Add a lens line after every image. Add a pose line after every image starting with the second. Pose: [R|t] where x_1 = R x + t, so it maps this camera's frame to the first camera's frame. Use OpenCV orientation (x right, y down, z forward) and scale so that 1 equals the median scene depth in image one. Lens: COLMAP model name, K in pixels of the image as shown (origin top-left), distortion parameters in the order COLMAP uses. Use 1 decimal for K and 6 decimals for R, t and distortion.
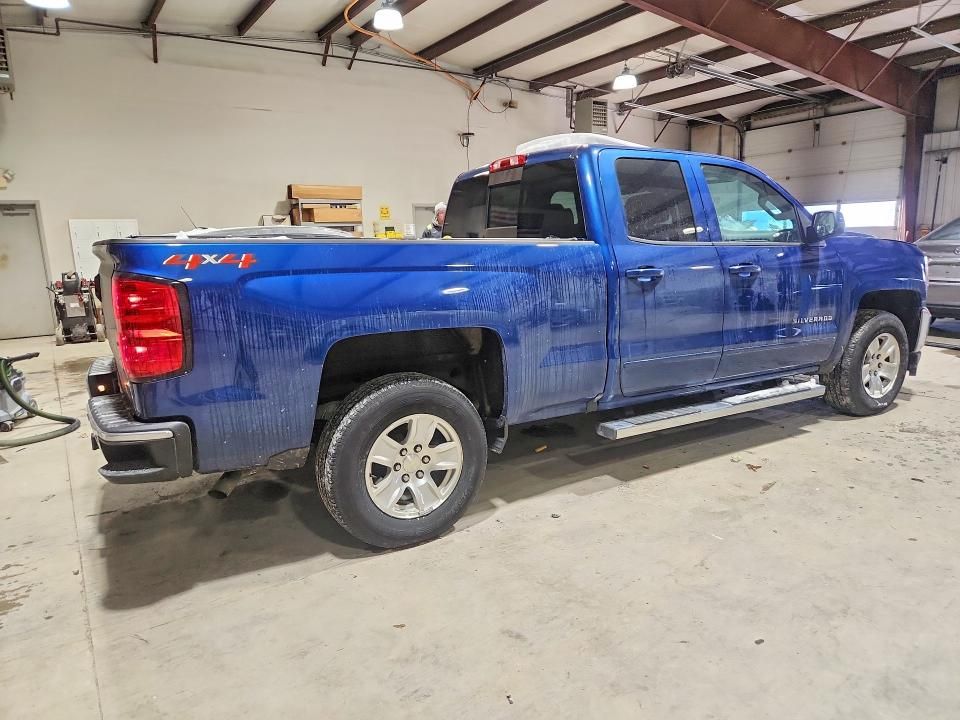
lens RADIAL K [[645.7, 0, 483.5], [0, 645.7, 364.6], [0, 0, 1]] dist [0.045967, -0.026553]
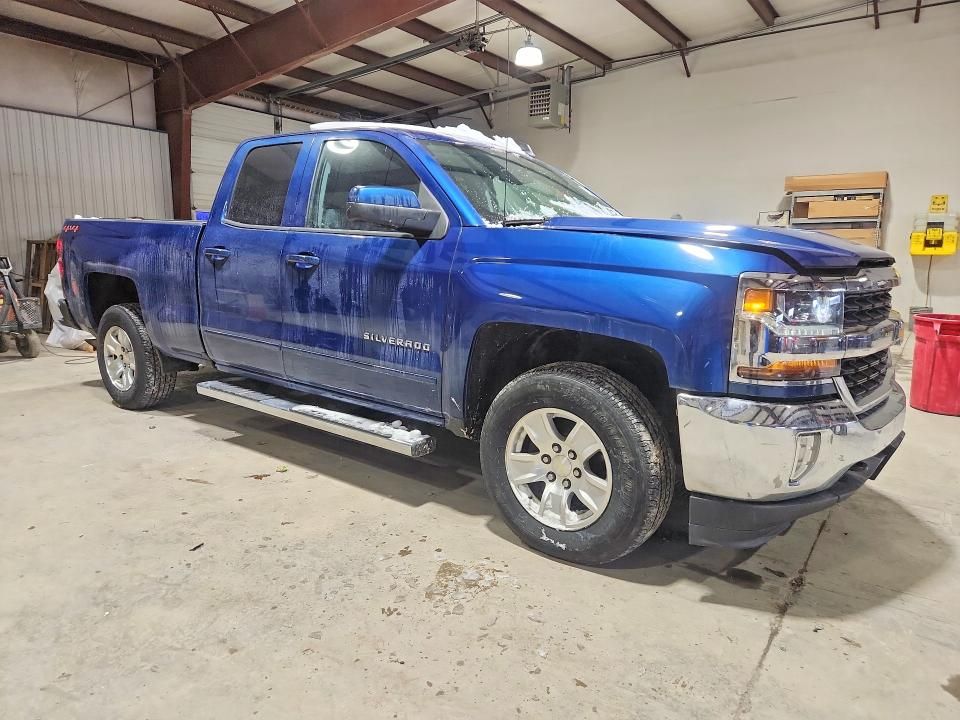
lens RADIAL K [[645.7, 0, 483.9], [0, 645.7, 356.0], [0, 0, 1]] dist [0.045967, -0.026553]
pose [[0.356092, 0.182931, -0.916371, 1.242775], [-0.198906, 0.973016, 0.116946, -0.162297], [0.913036, 0.140628, 0.382869, 0.864112]]
